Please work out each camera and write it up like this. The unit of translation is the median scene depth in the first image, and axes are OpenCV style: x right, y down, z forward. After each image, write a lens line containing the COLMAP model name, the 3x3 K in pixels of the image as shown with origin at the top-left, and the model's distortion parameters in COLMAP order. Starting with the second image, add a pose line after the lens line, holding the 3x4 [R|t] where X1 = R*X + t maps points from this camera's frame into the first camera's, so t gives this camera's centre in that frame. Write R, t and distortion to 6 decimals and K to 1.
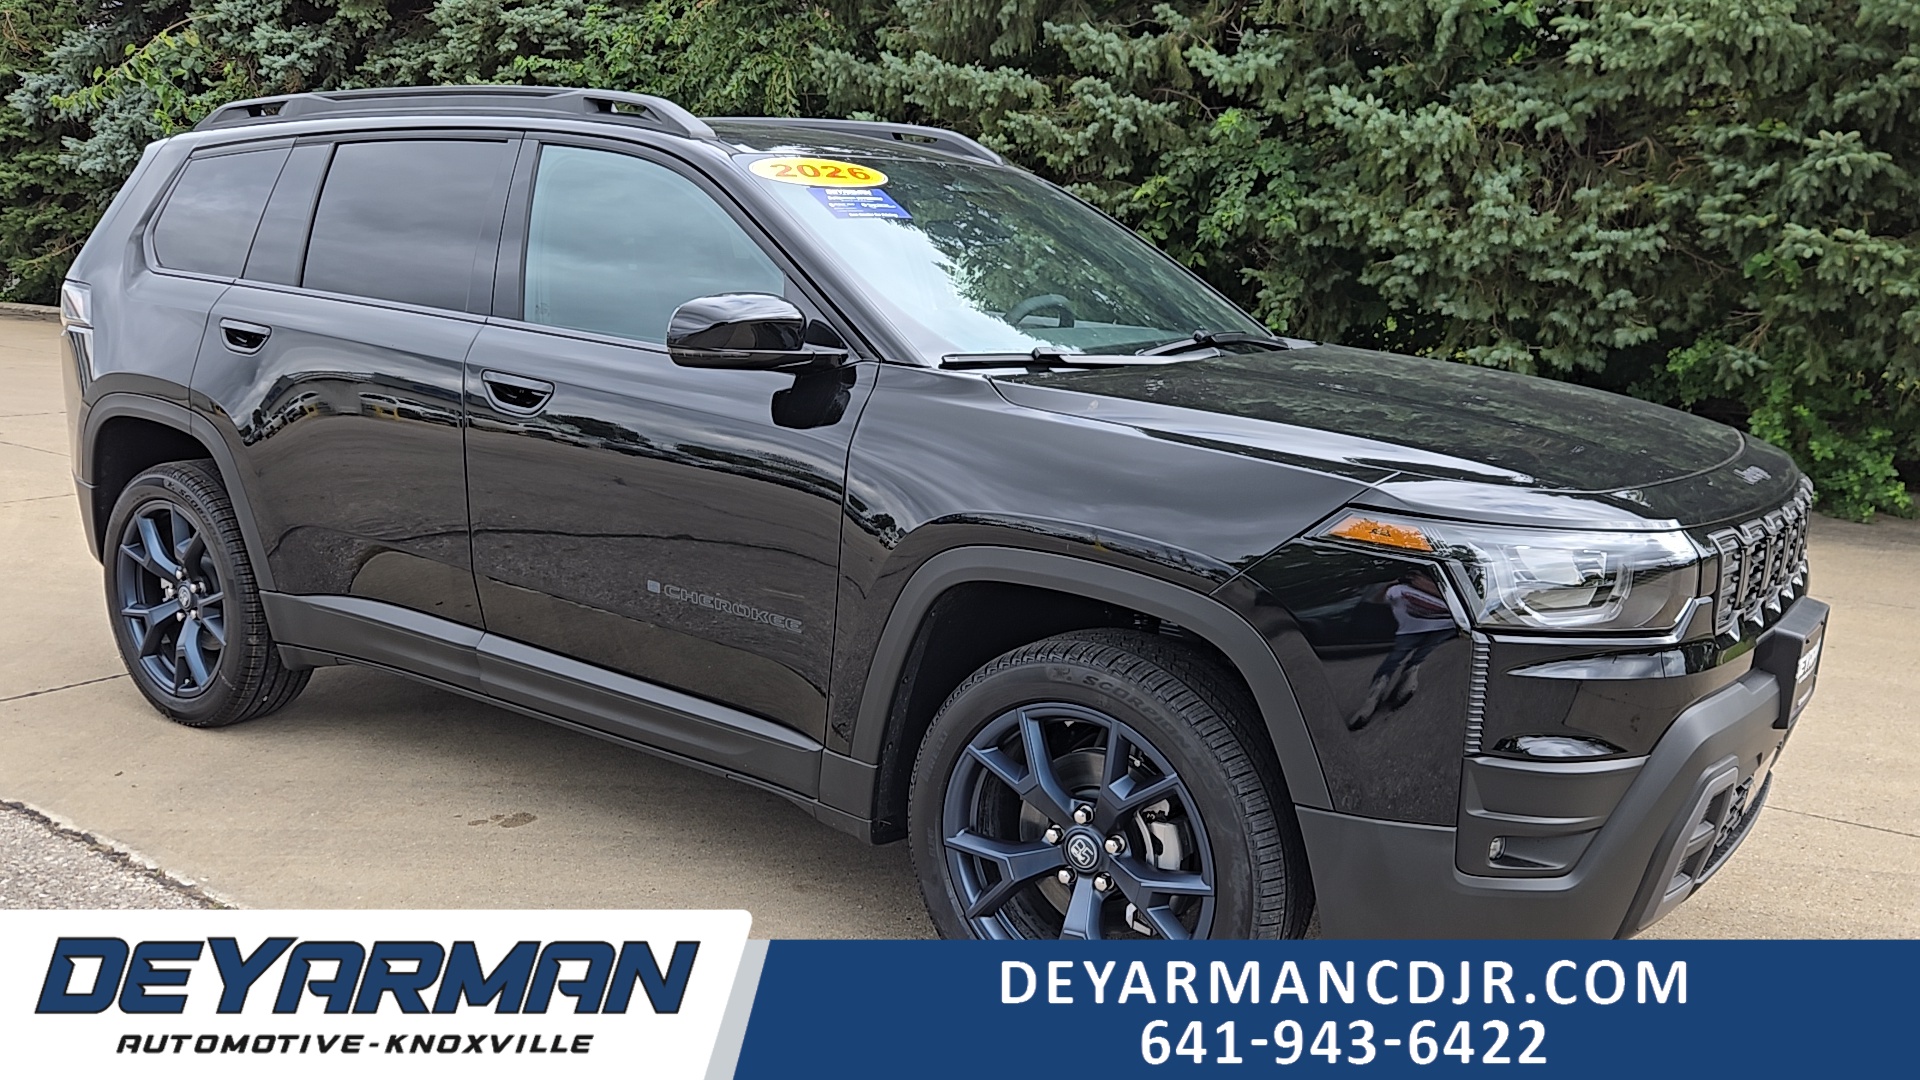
lens RADIAL K [[1599.2, 0, 954.2], [0, 1599.2, 535.6], [0, 0, 1]] dist [0.011742, -0.000903]
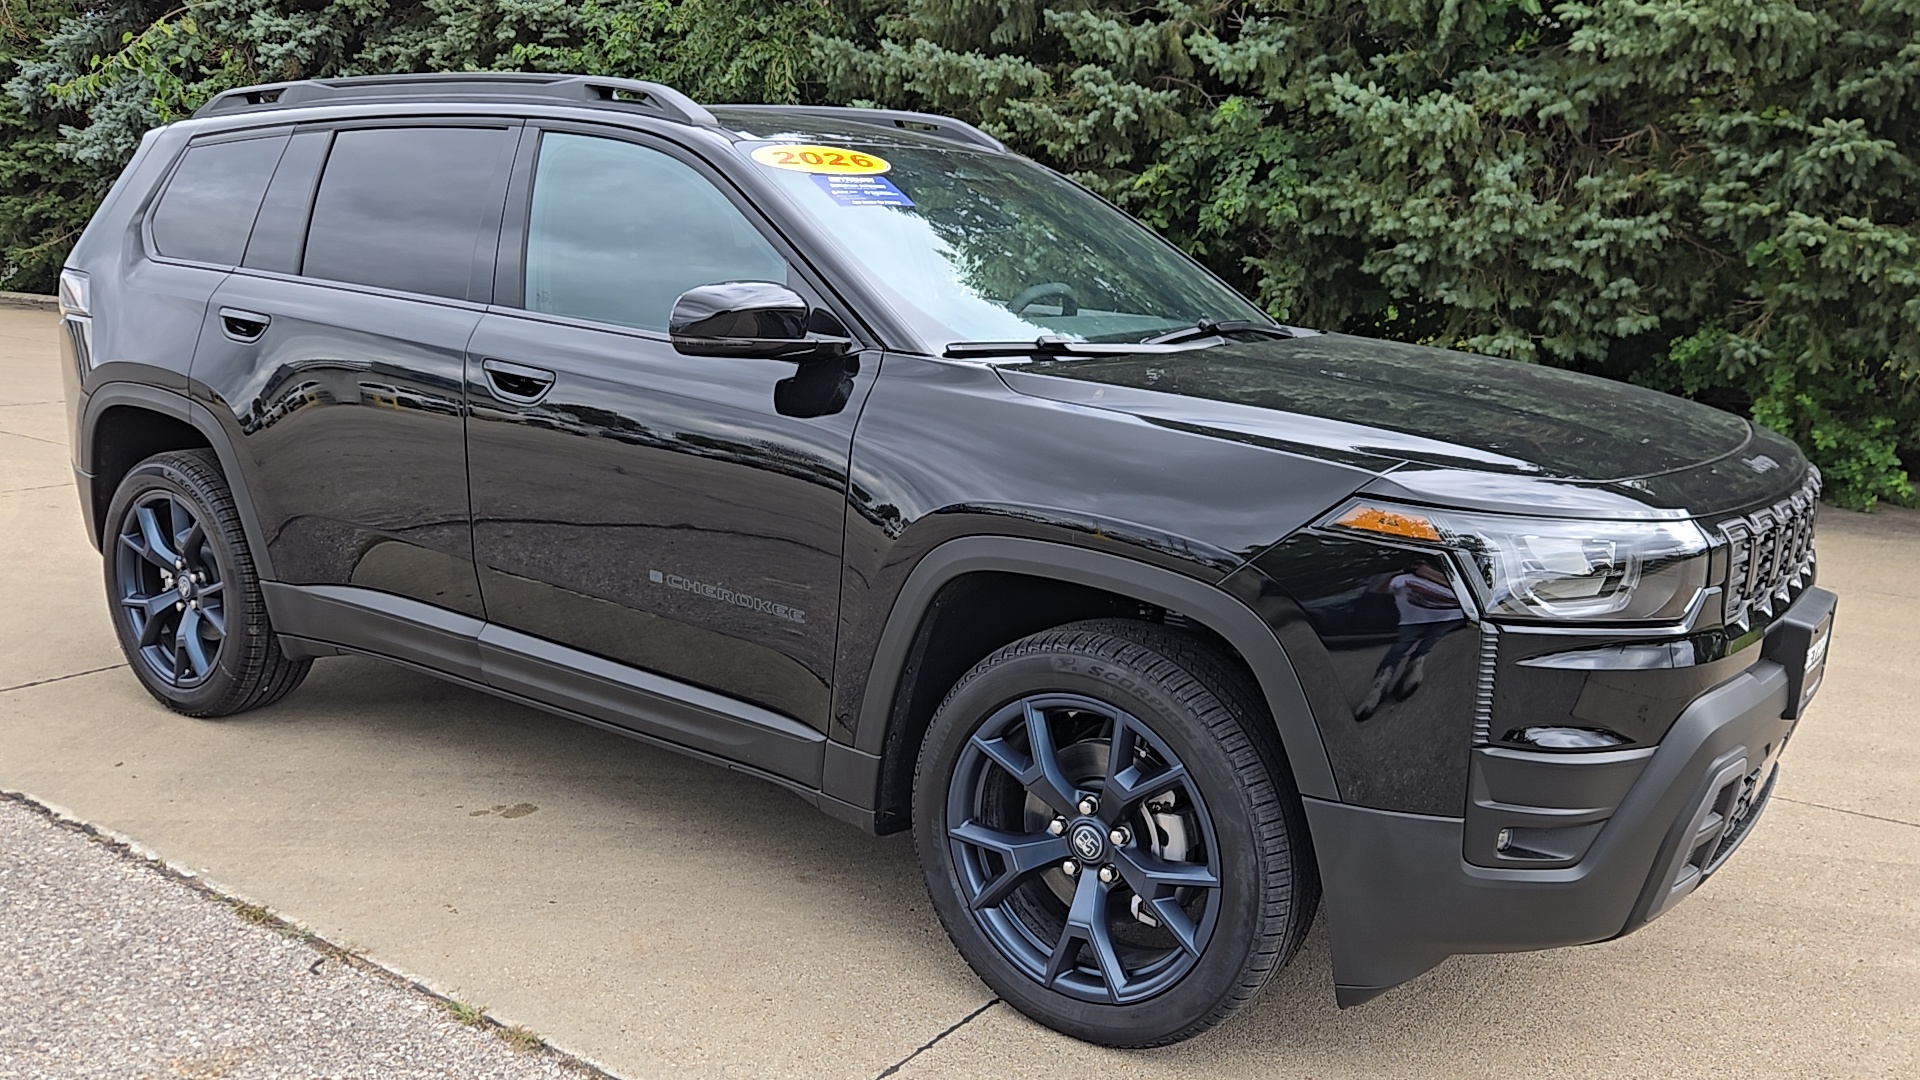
lens RADIAL K [[1599.2, 0, 954.2], [0, 1599.2, 535.6], [0, 0, 1]] dist [0.011742, -0.000903]
pose [[1.000000, -0.000278, 0.000499, -0.002817], [0.000274, 0.999977, 0.006773, -0.000293], [-0.000501, -0.006773, 0.999977, 0.004907]]
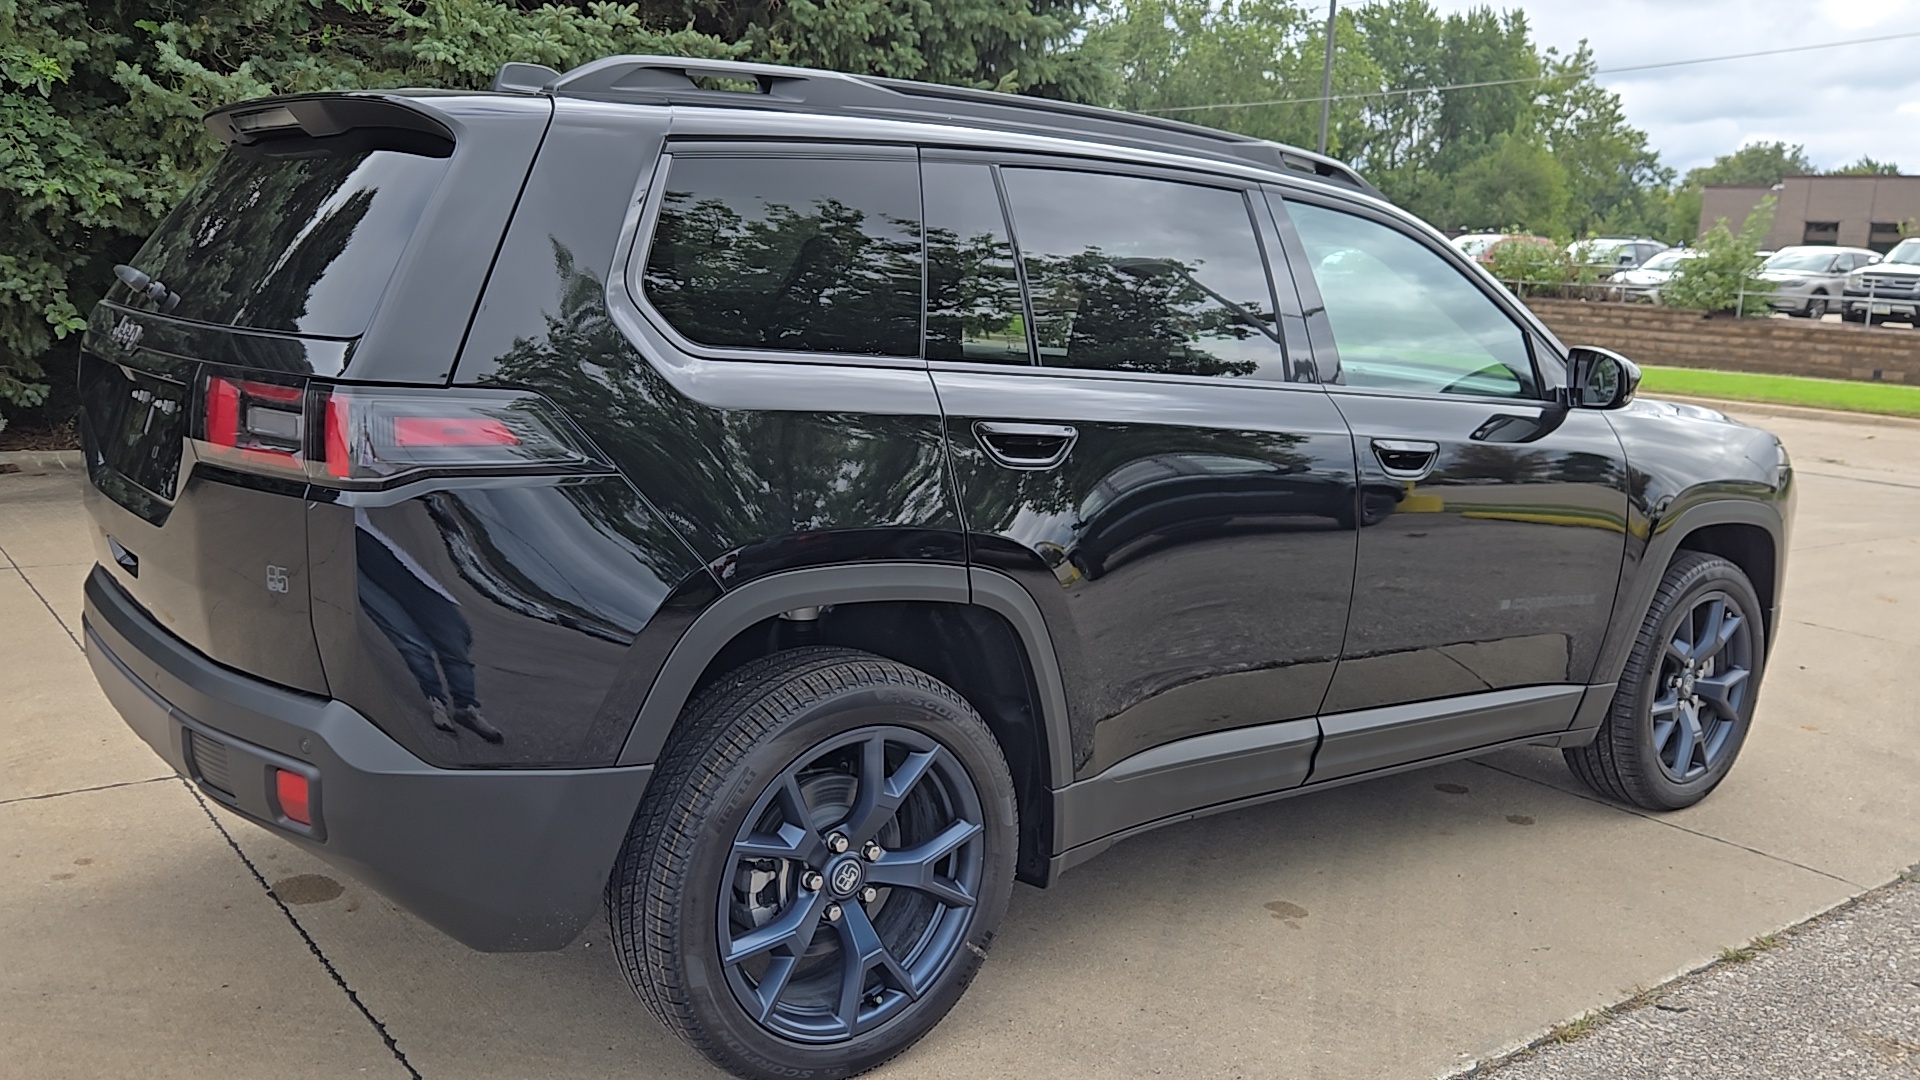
lens RADIAL K [[1578.6, 0, 987.6], [0, 1578.6, 539.3], [0, 0, 1]] dist [0.003254, 0.001037]
pose [[0.265661, -0.174339, 0.948172, -1.407717], [0.138982, 0.980165, 0.141281, -0.231985], [-0.953996, 0.094246, 0.284621, 1.049608]]
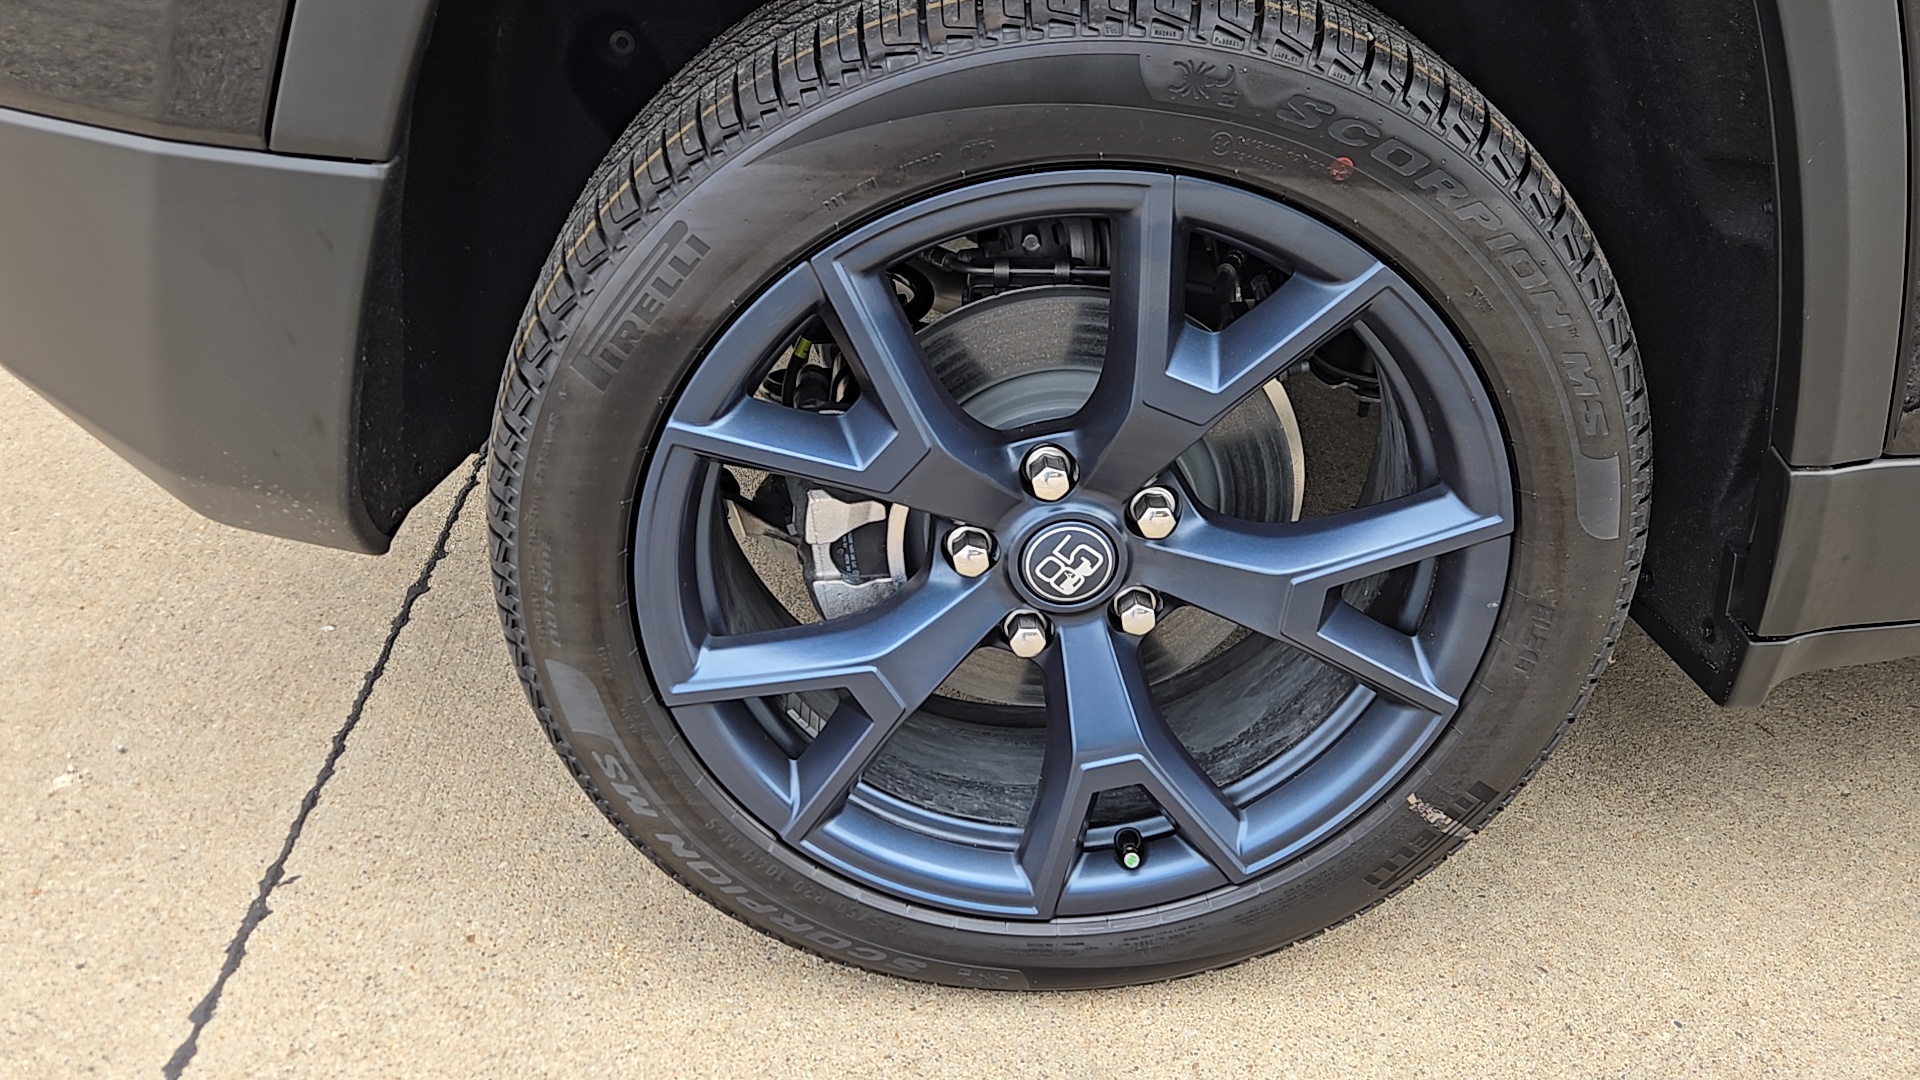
lens RADIAL K [[1599.2, 0, 954.2], [0, 1599.2, 535.6], [0, 0, 1]] dist [0.011742, -0.000903]
pose [[0.795254, -0.323885, 0.512513, -0.843748], [0.116137, 0.911072, 0.395549, -0.082811], [-0.595049, -0.255040, 0.762149, 1.146124]]
